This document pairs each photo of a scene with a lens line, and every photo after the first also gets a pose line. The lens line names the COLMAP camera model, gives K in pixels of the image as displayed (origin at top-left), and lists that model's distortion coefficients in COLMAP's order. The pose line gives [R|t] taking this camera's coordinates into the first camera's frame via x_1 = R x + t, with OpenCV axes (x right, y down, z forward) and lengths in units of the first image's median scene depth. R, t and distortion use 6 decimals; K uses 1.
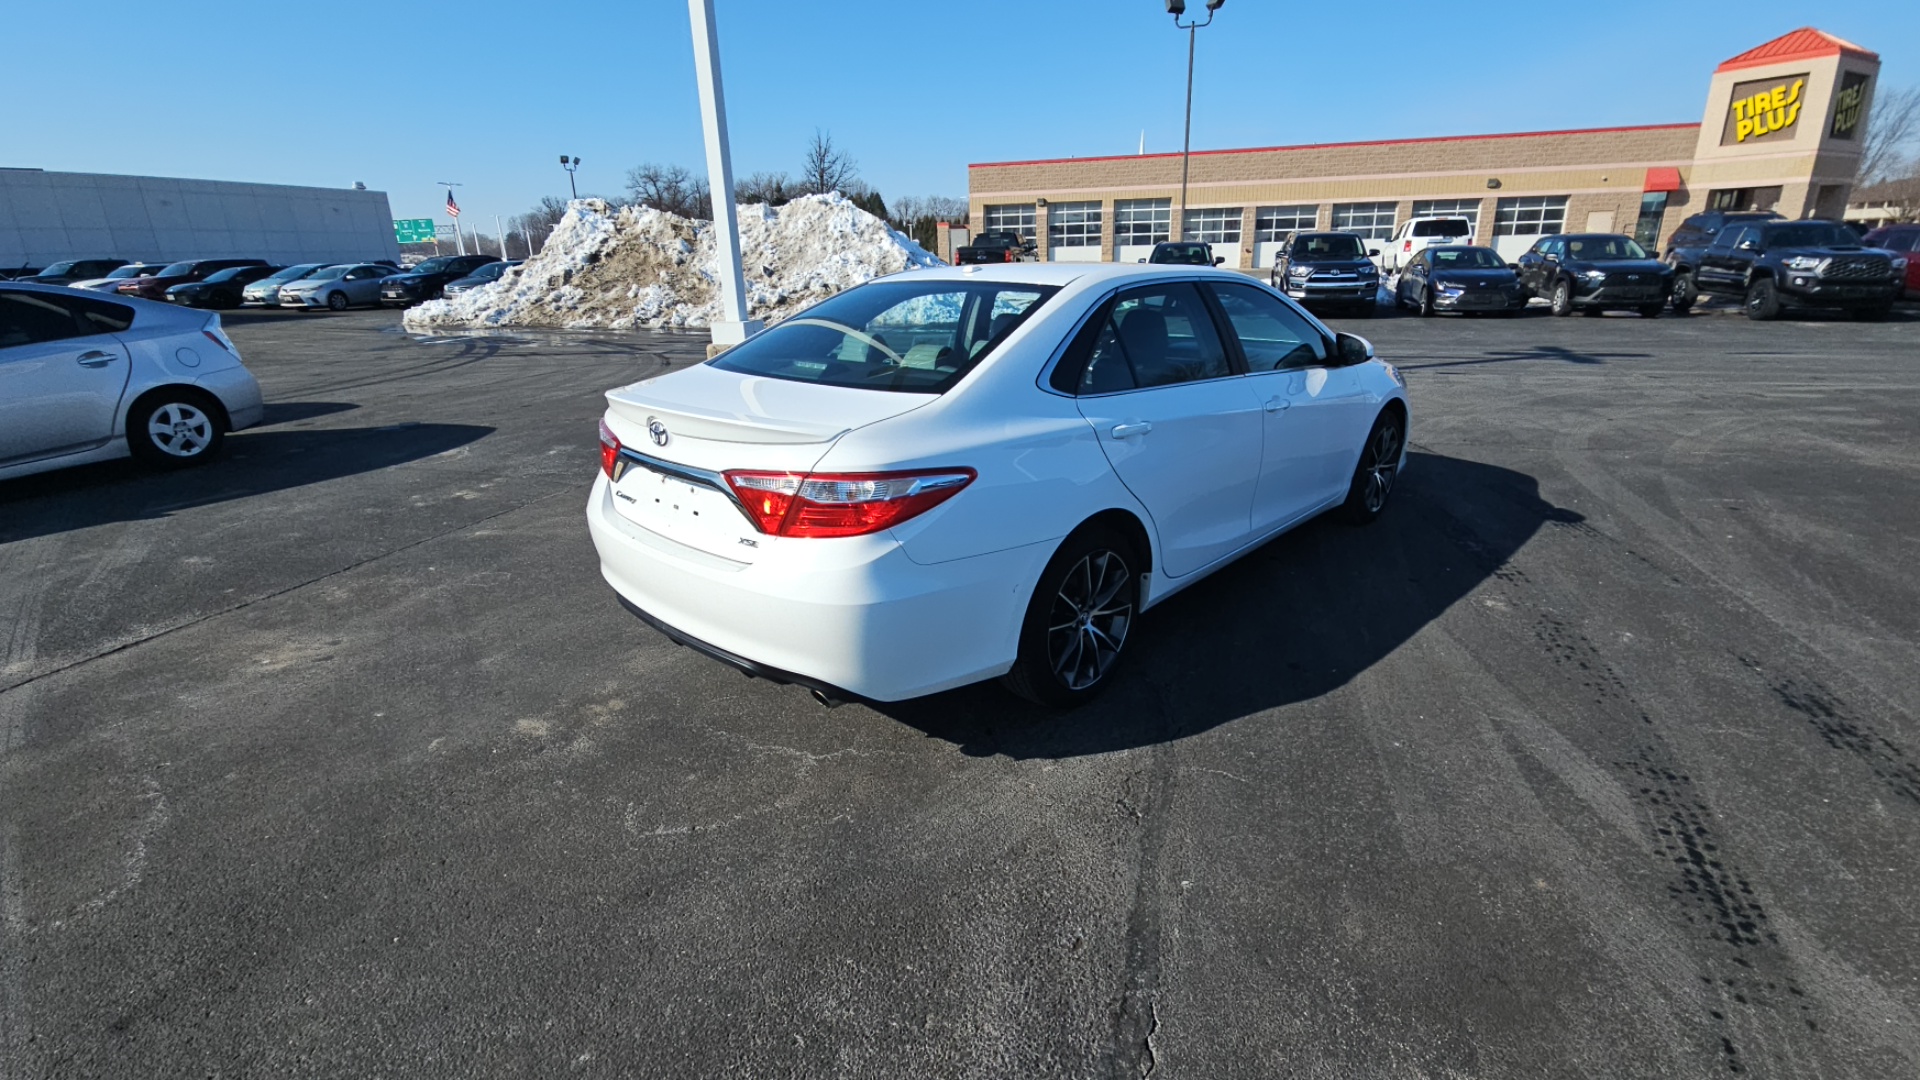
lens RADIAL K [[852.4, 0, 976.4], [0, 852.4, 544.3], [0, 0, 1]] dist [0.009379, -0.006886]
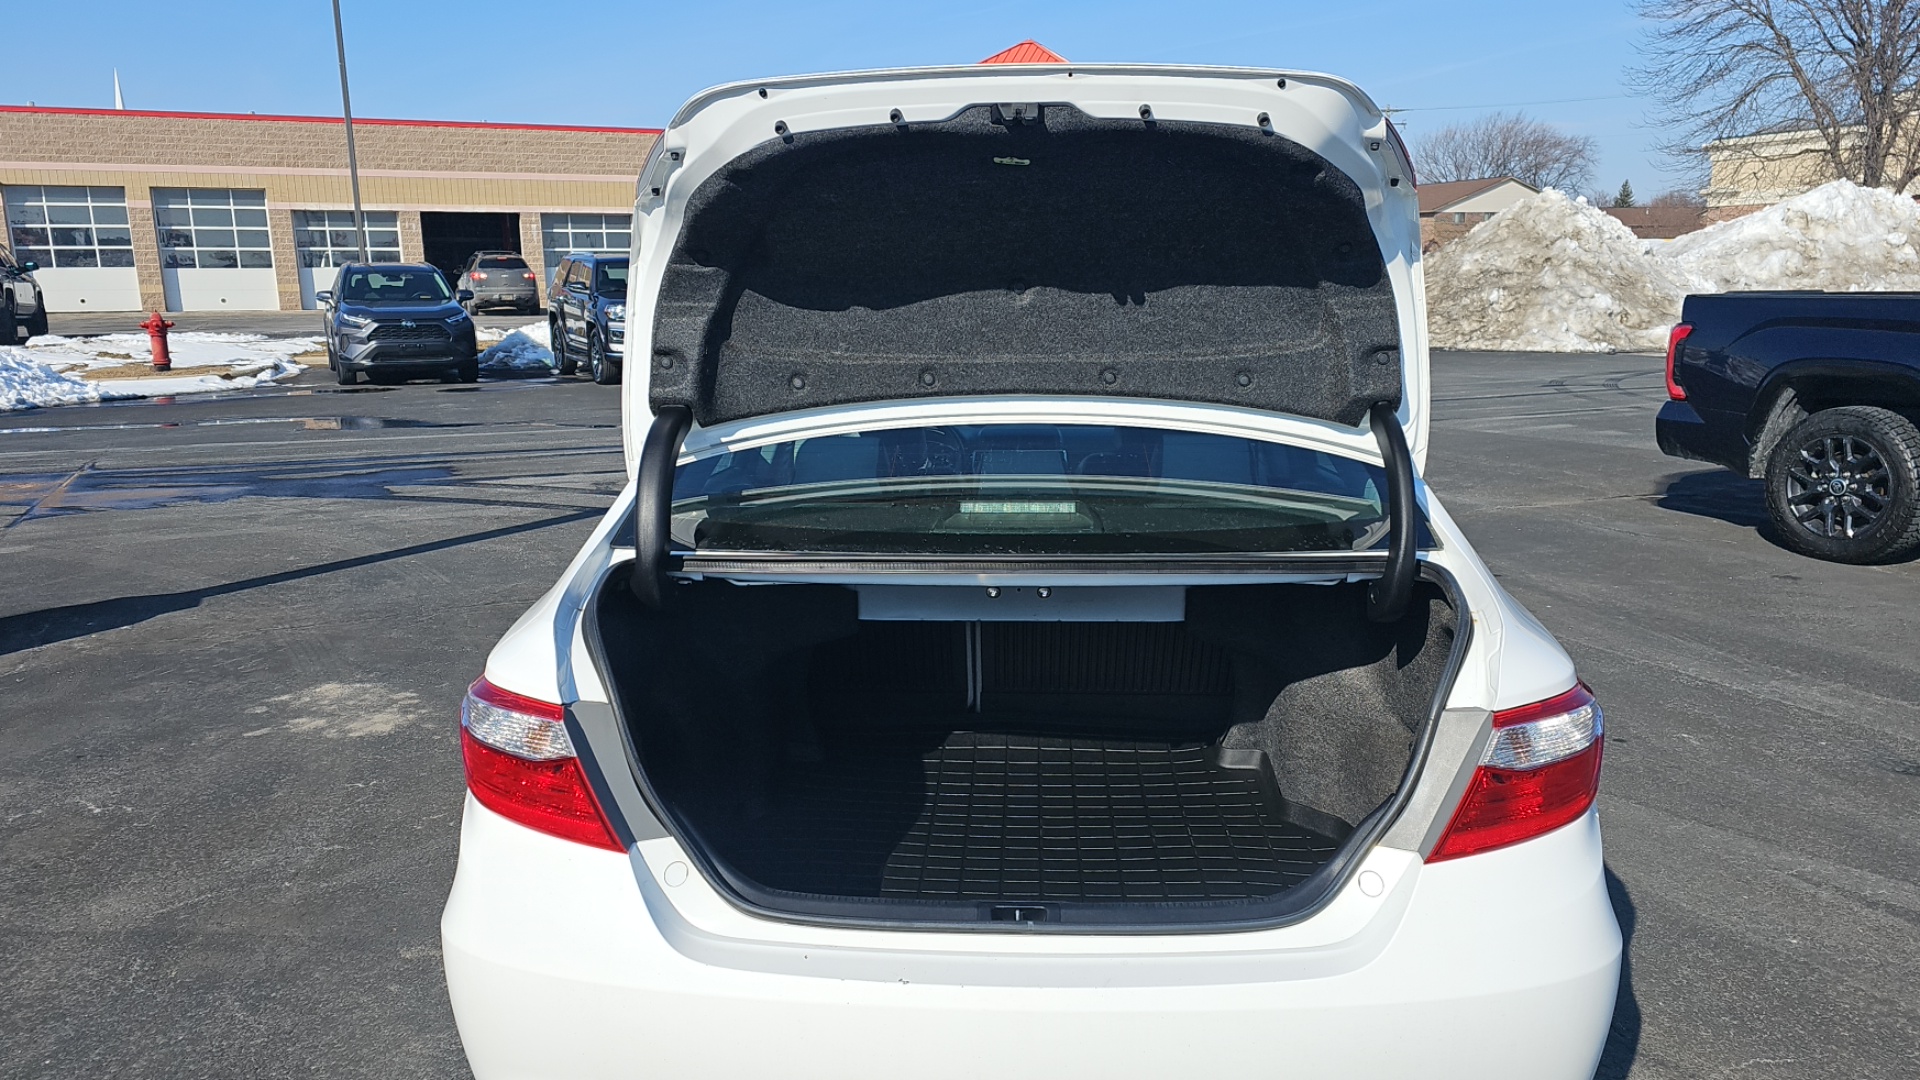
lens RADIAL K [[1380.9, 0, 957.6], [0, 1380.9, 569.4], [0, 0, 1]] dist [0.037717, -0.010436]
pose [[0.763014, -0.123831, 0.634410, -0.103333], [0.203205, 0.977670, -0.053565, -0.020789], [-0.613610, 0.169786, 0.771139, 0.064042]]
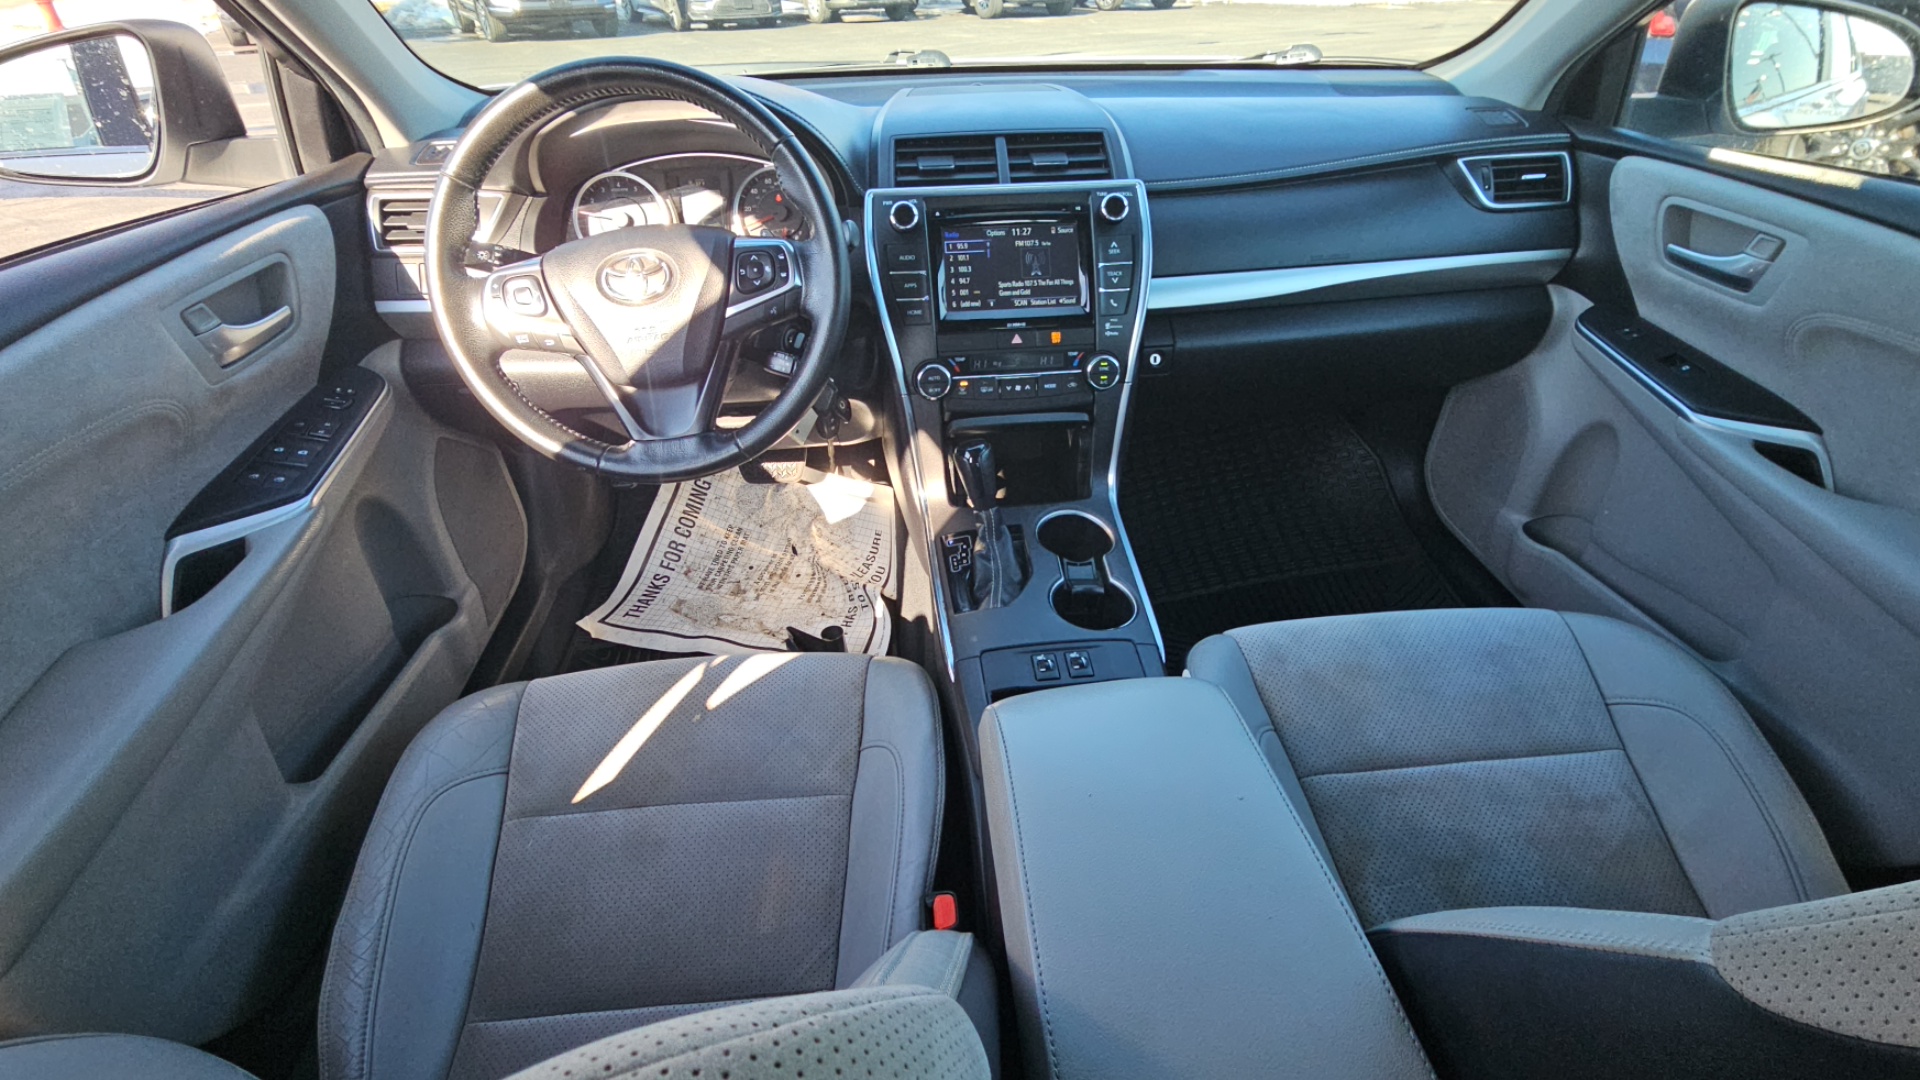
lens RADIAL K [[852.4, 0, 978.8], [0, 852.4, 550.4], [0, 0, 1]] dist [0.009379, -0.006886]
pose [[0.659589, -0.422653, 0.621536, 0.014583], [0.238854, 0.901922, 0.359841, -0.049549], [-0.712665, -0.088891, 0.695850, 0.198947]]
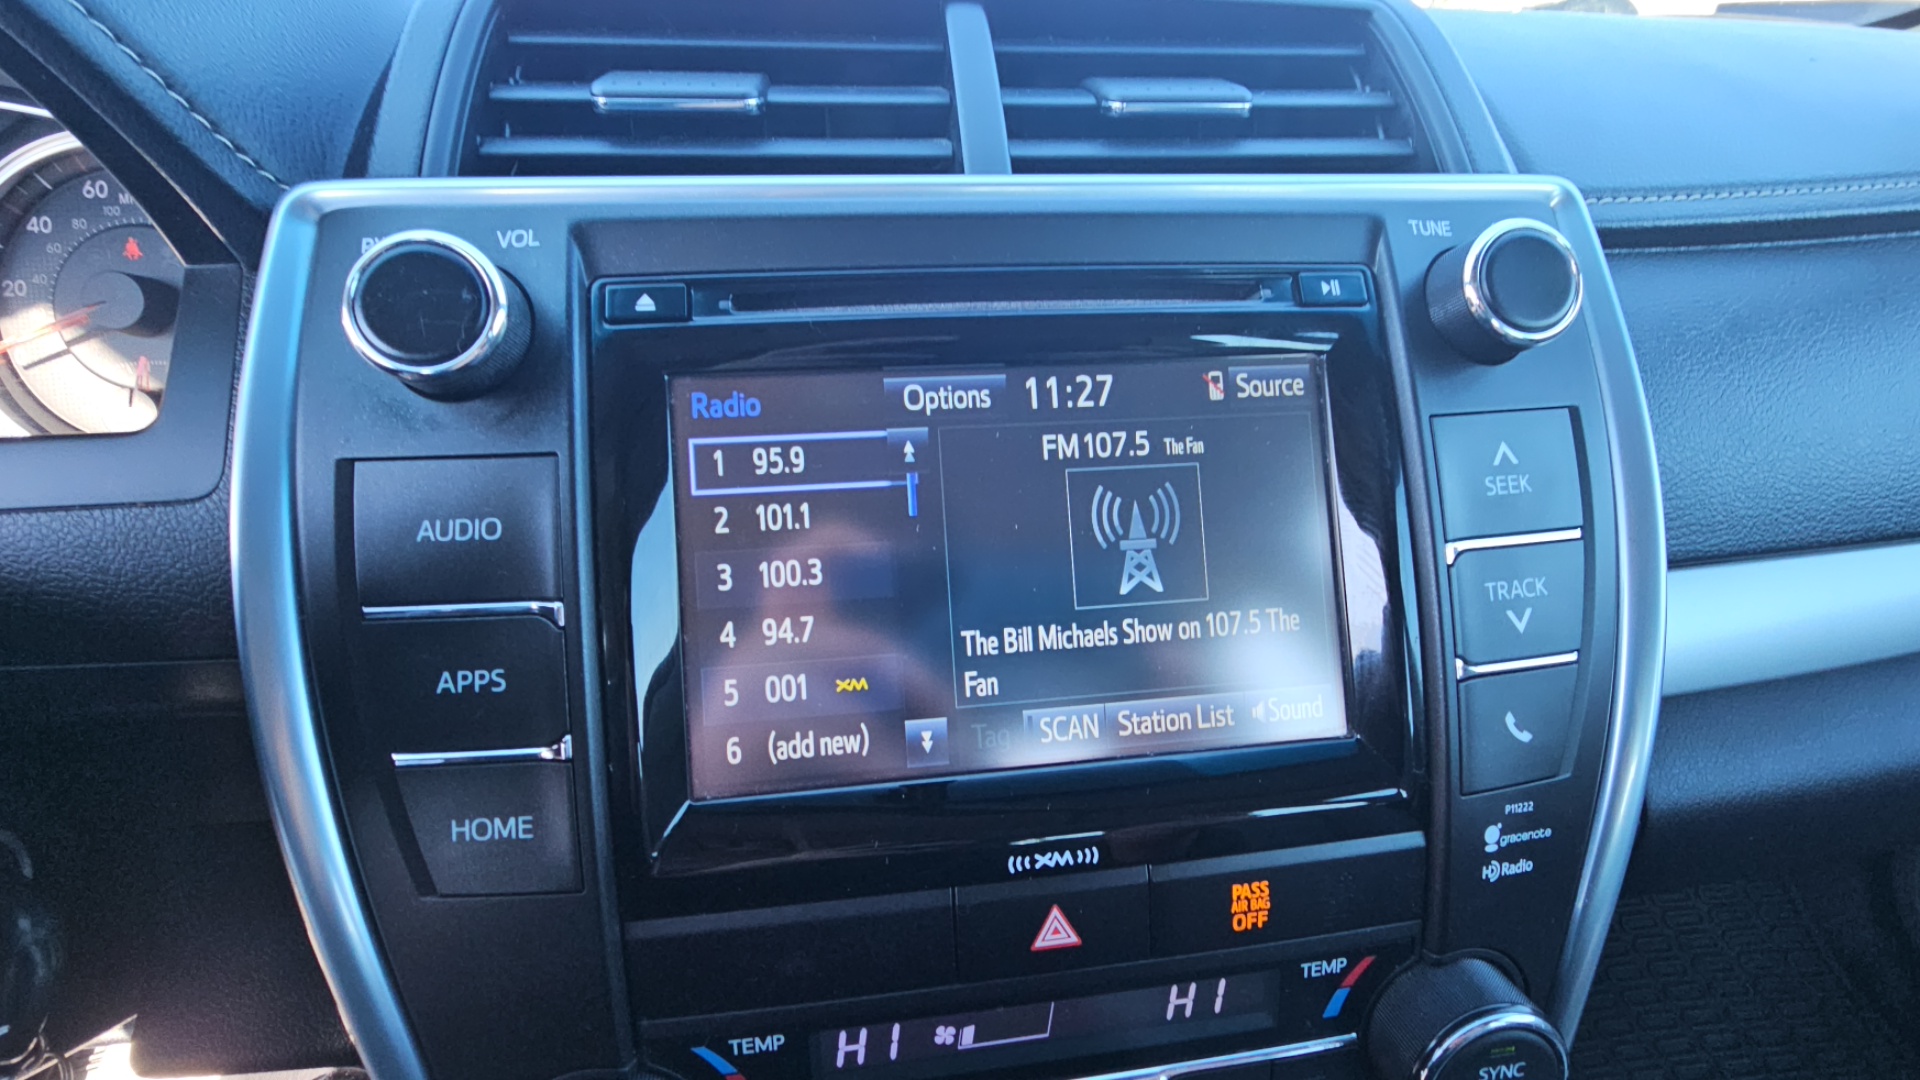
lens RADIAL K [[852.4, 0, 963.3], [0, 852.4, 541.5], [0, 0, 1]] dist [0.009379, -0.006886]
pose [[0.627133, -0.339034, 0.701256, 0.046875], [0.227405, 0.940772, 0.251464, -0.048995], [-0.744977, 0.001768, 0.667088, 0.227998]]
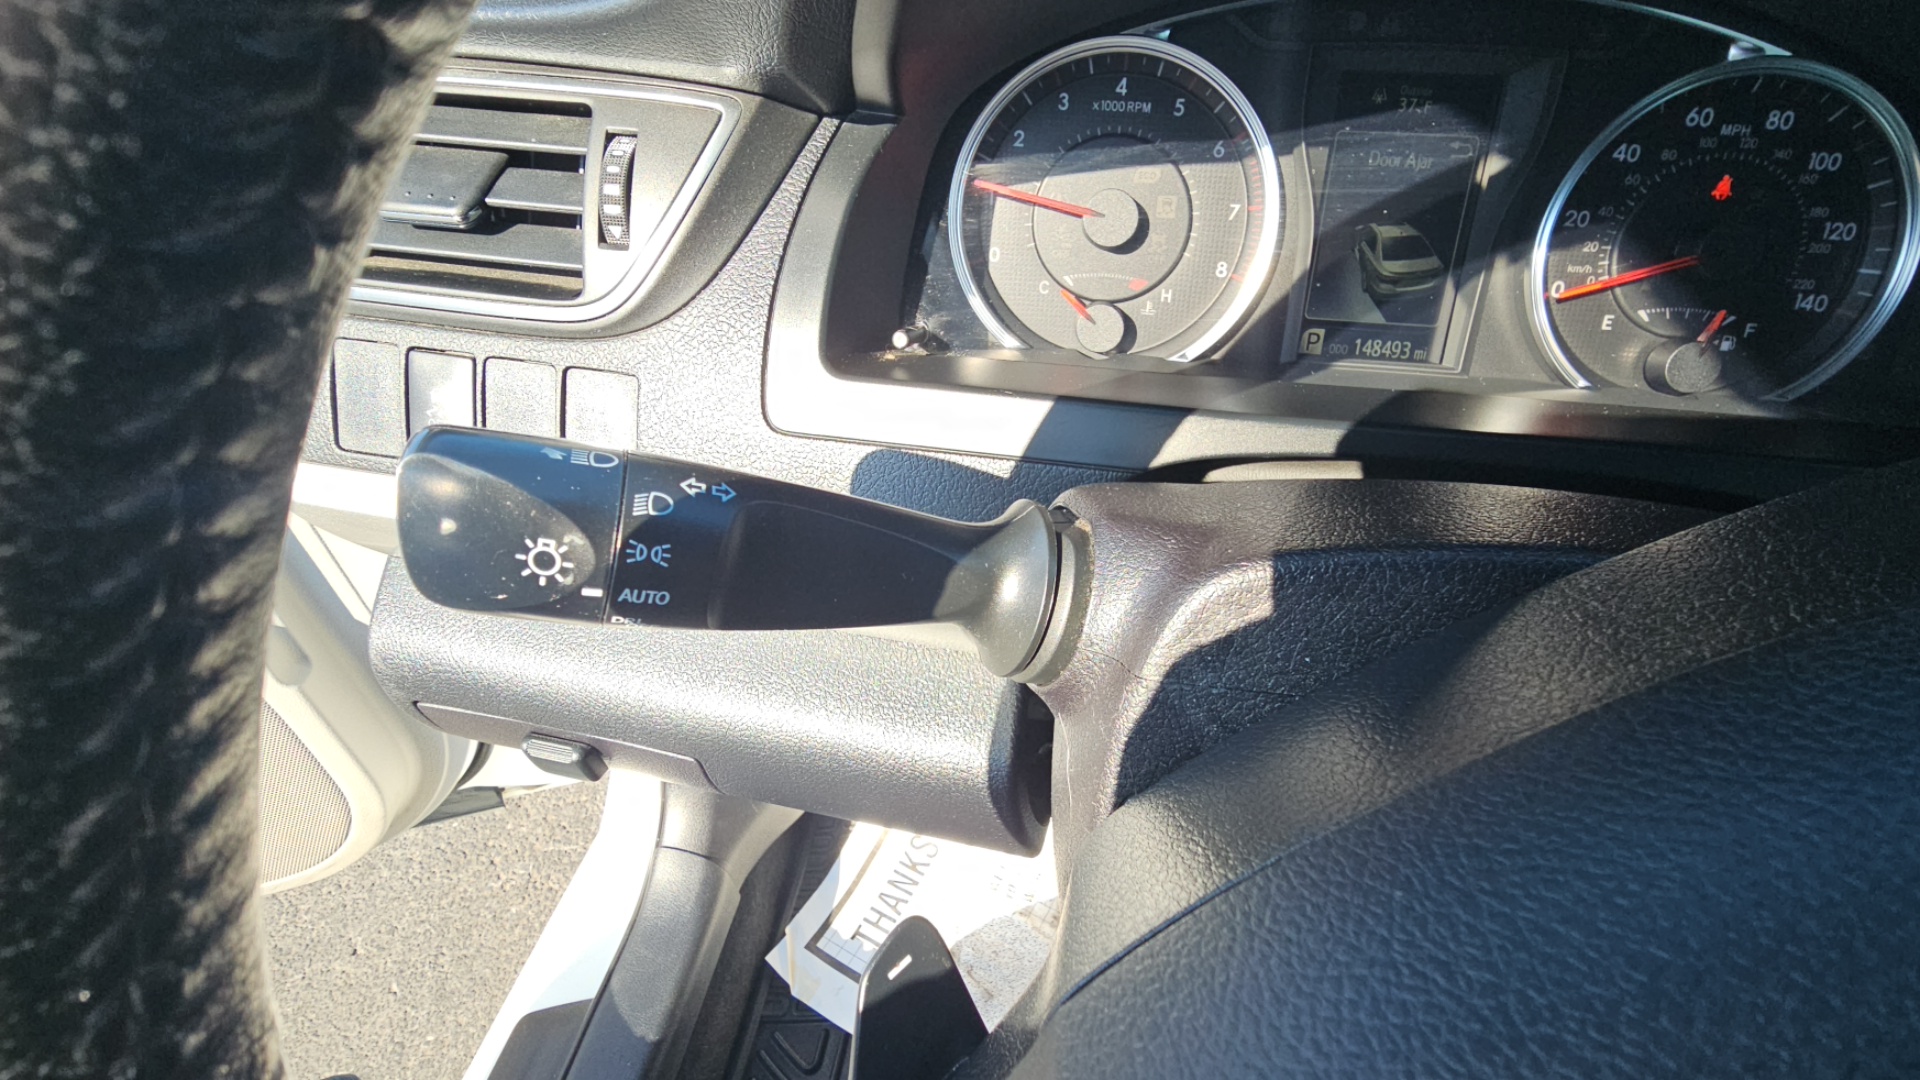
lens RADIAL K [[852.4, 0, 972.5], [0, 852.4, 549.0], [0, 0, 1]] dist [0.009379, -0.006886]
pose [[0.827075, -0.358978, 0.432529, 0.031492], [0.161058, 0.888584, 0.429509, -0.056057], [-0.538523, -0.285574, 0.792742, 0.242305]]
